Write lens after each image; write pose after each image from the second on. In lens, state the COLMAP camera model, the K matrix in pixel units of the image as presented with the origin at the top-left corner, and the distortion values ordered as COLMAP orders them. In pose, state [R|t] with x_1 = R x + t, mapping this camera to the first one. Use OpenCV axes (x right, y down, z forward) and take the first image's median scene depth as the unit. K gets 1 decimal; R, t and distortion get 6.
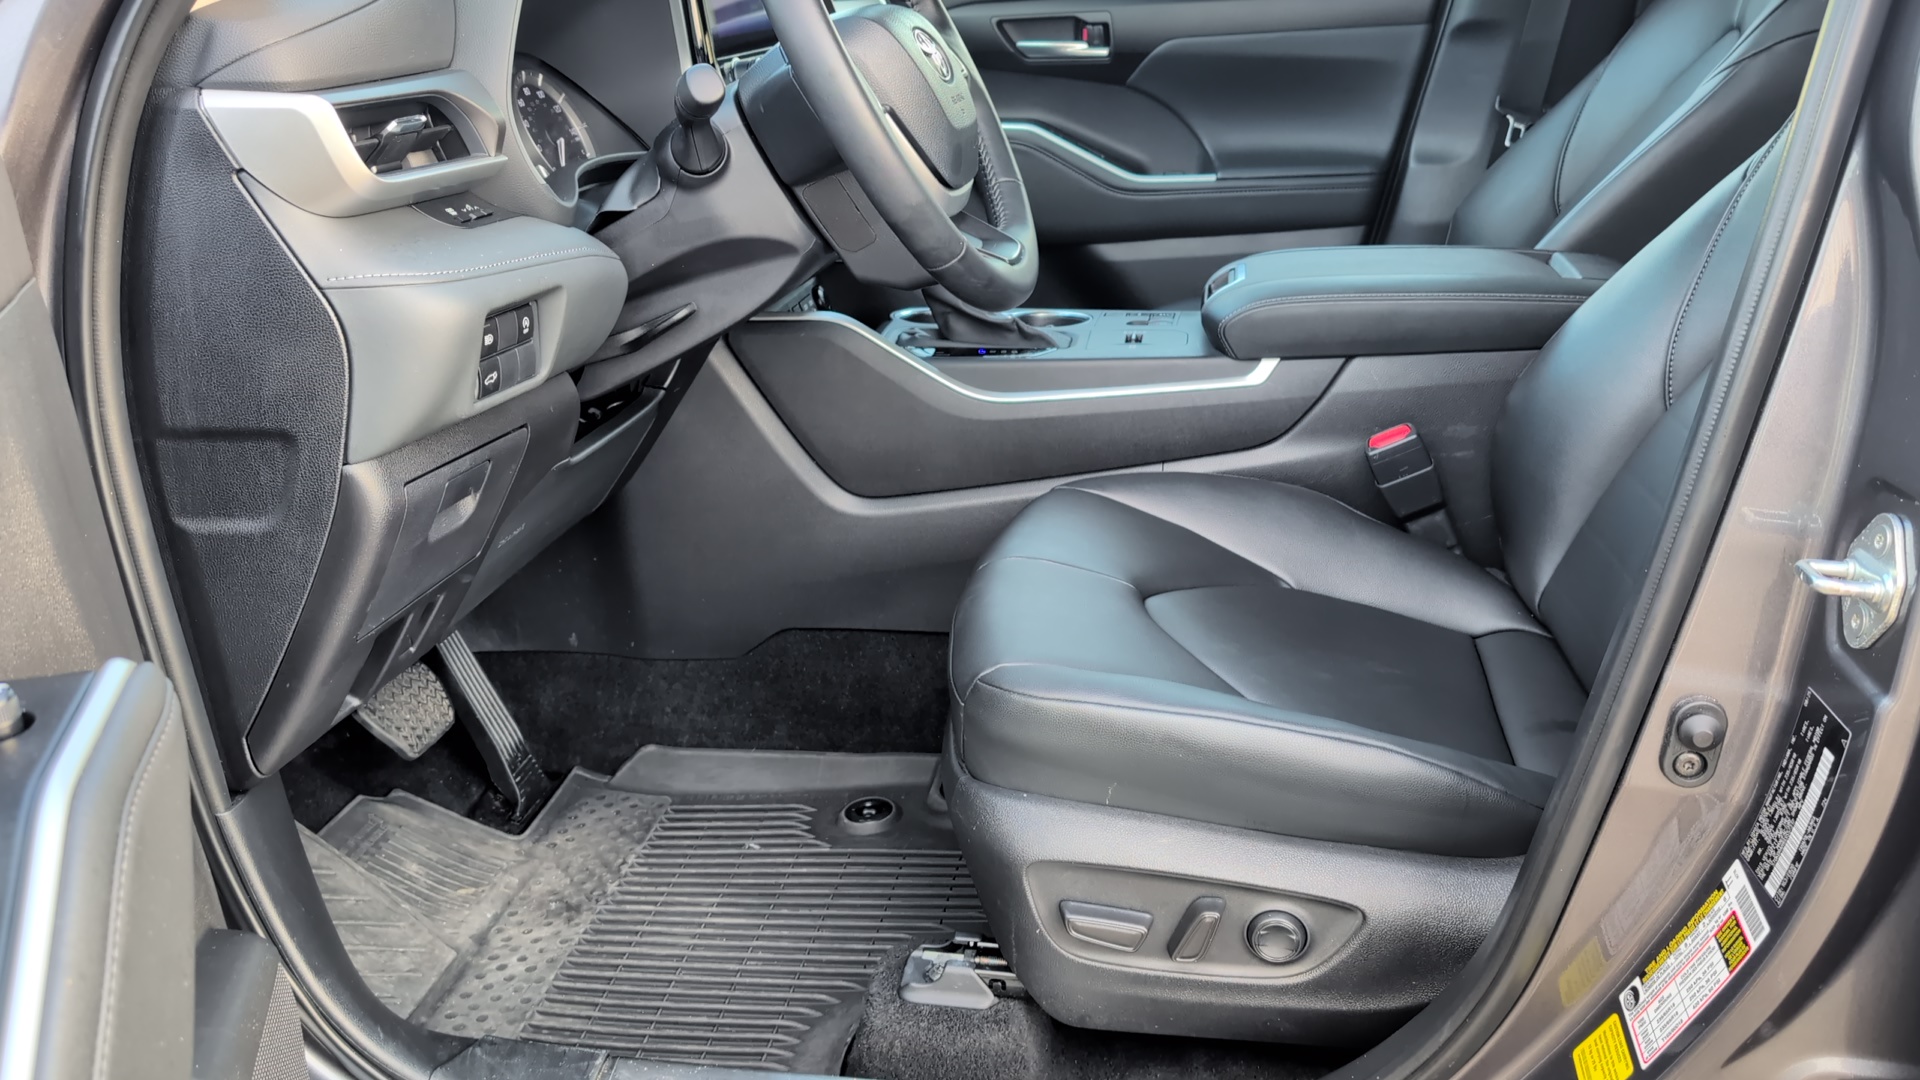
lens RADIAL K [[1598.4, 0, 959.9], [0, 1598.4, 545.9], [0, 0, 1]] dist [0.007305, -0.031959]
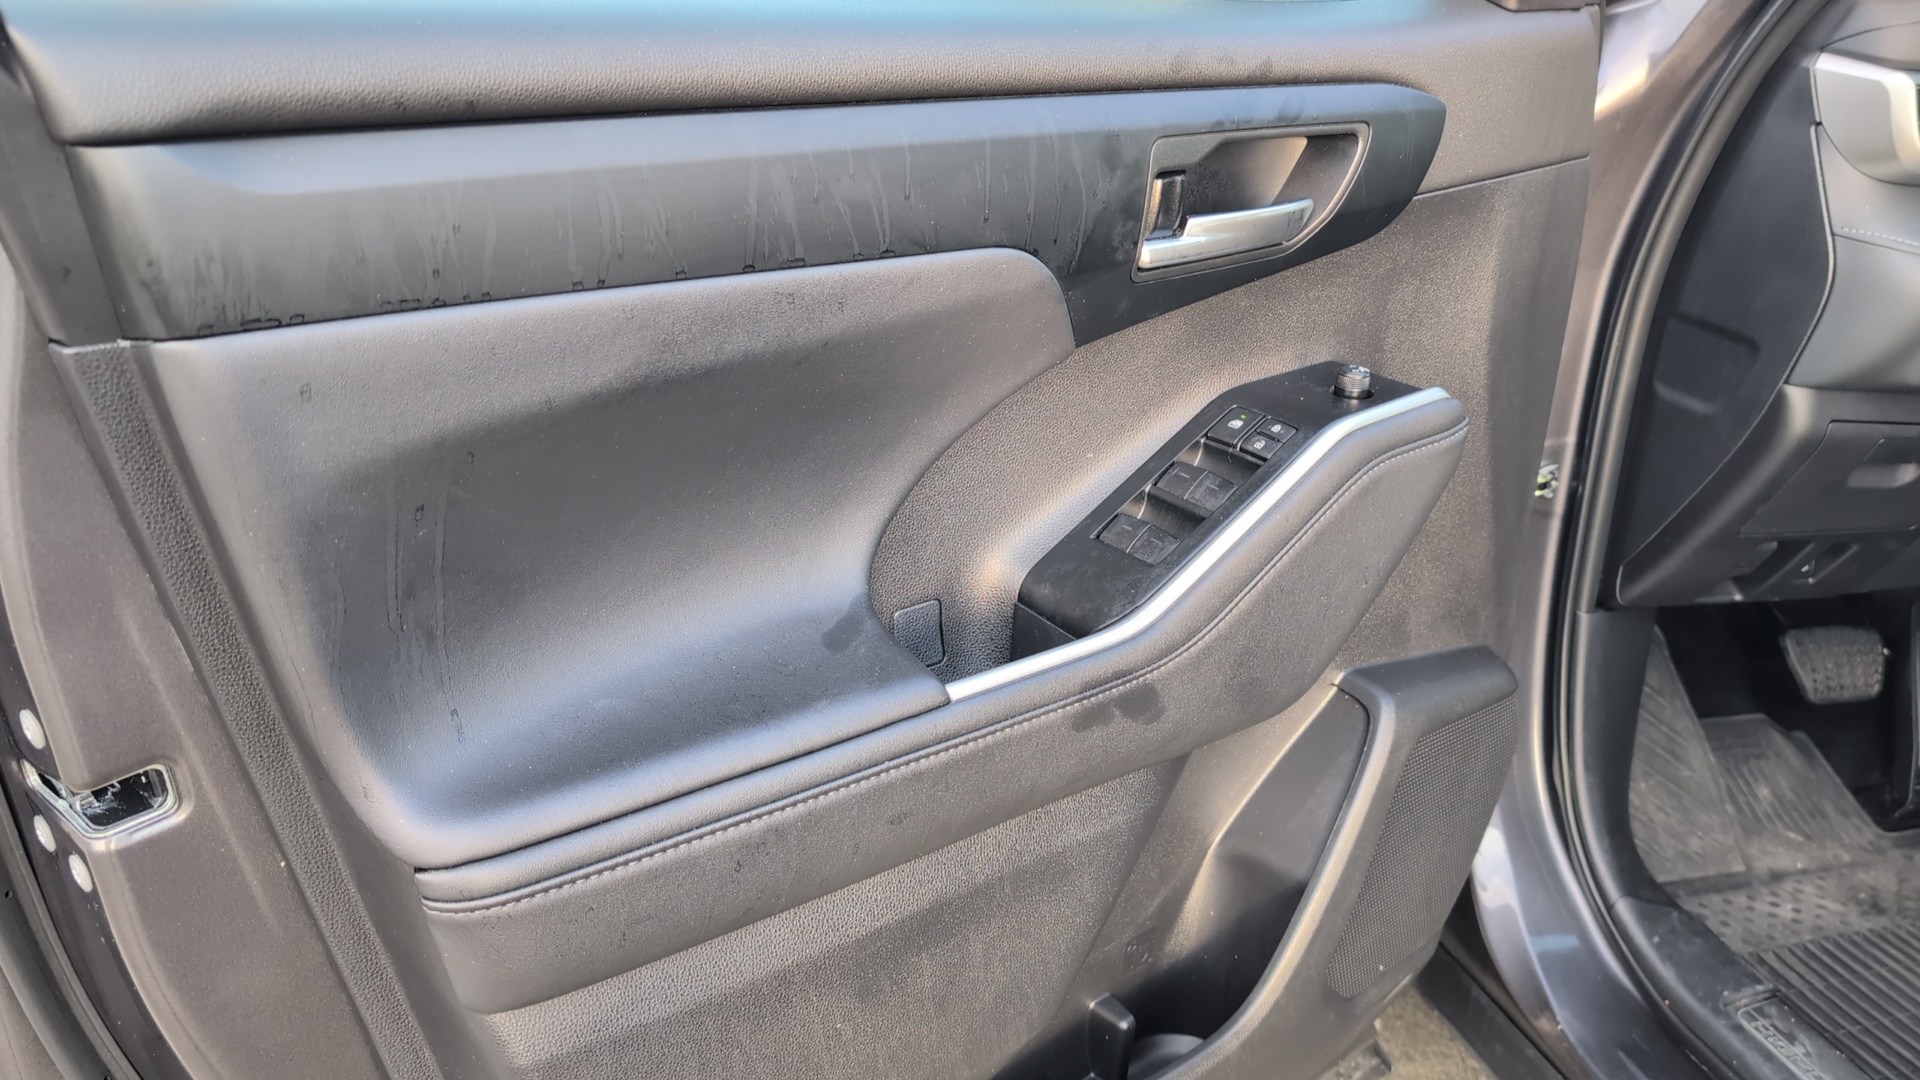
lens RADIAL K [[1598.4, 0, 965.6], [0, 1598.4, 538.8], [0, 0, 1]] dist [0.007305, -0.031959]
pose [[0.445446, 0.396228, -0.802858, 0.231880], [-0.385223, 0.894309, 0.227630, 0.011145], [0.808197, 0.207883, 0.551002, -0.072864]]
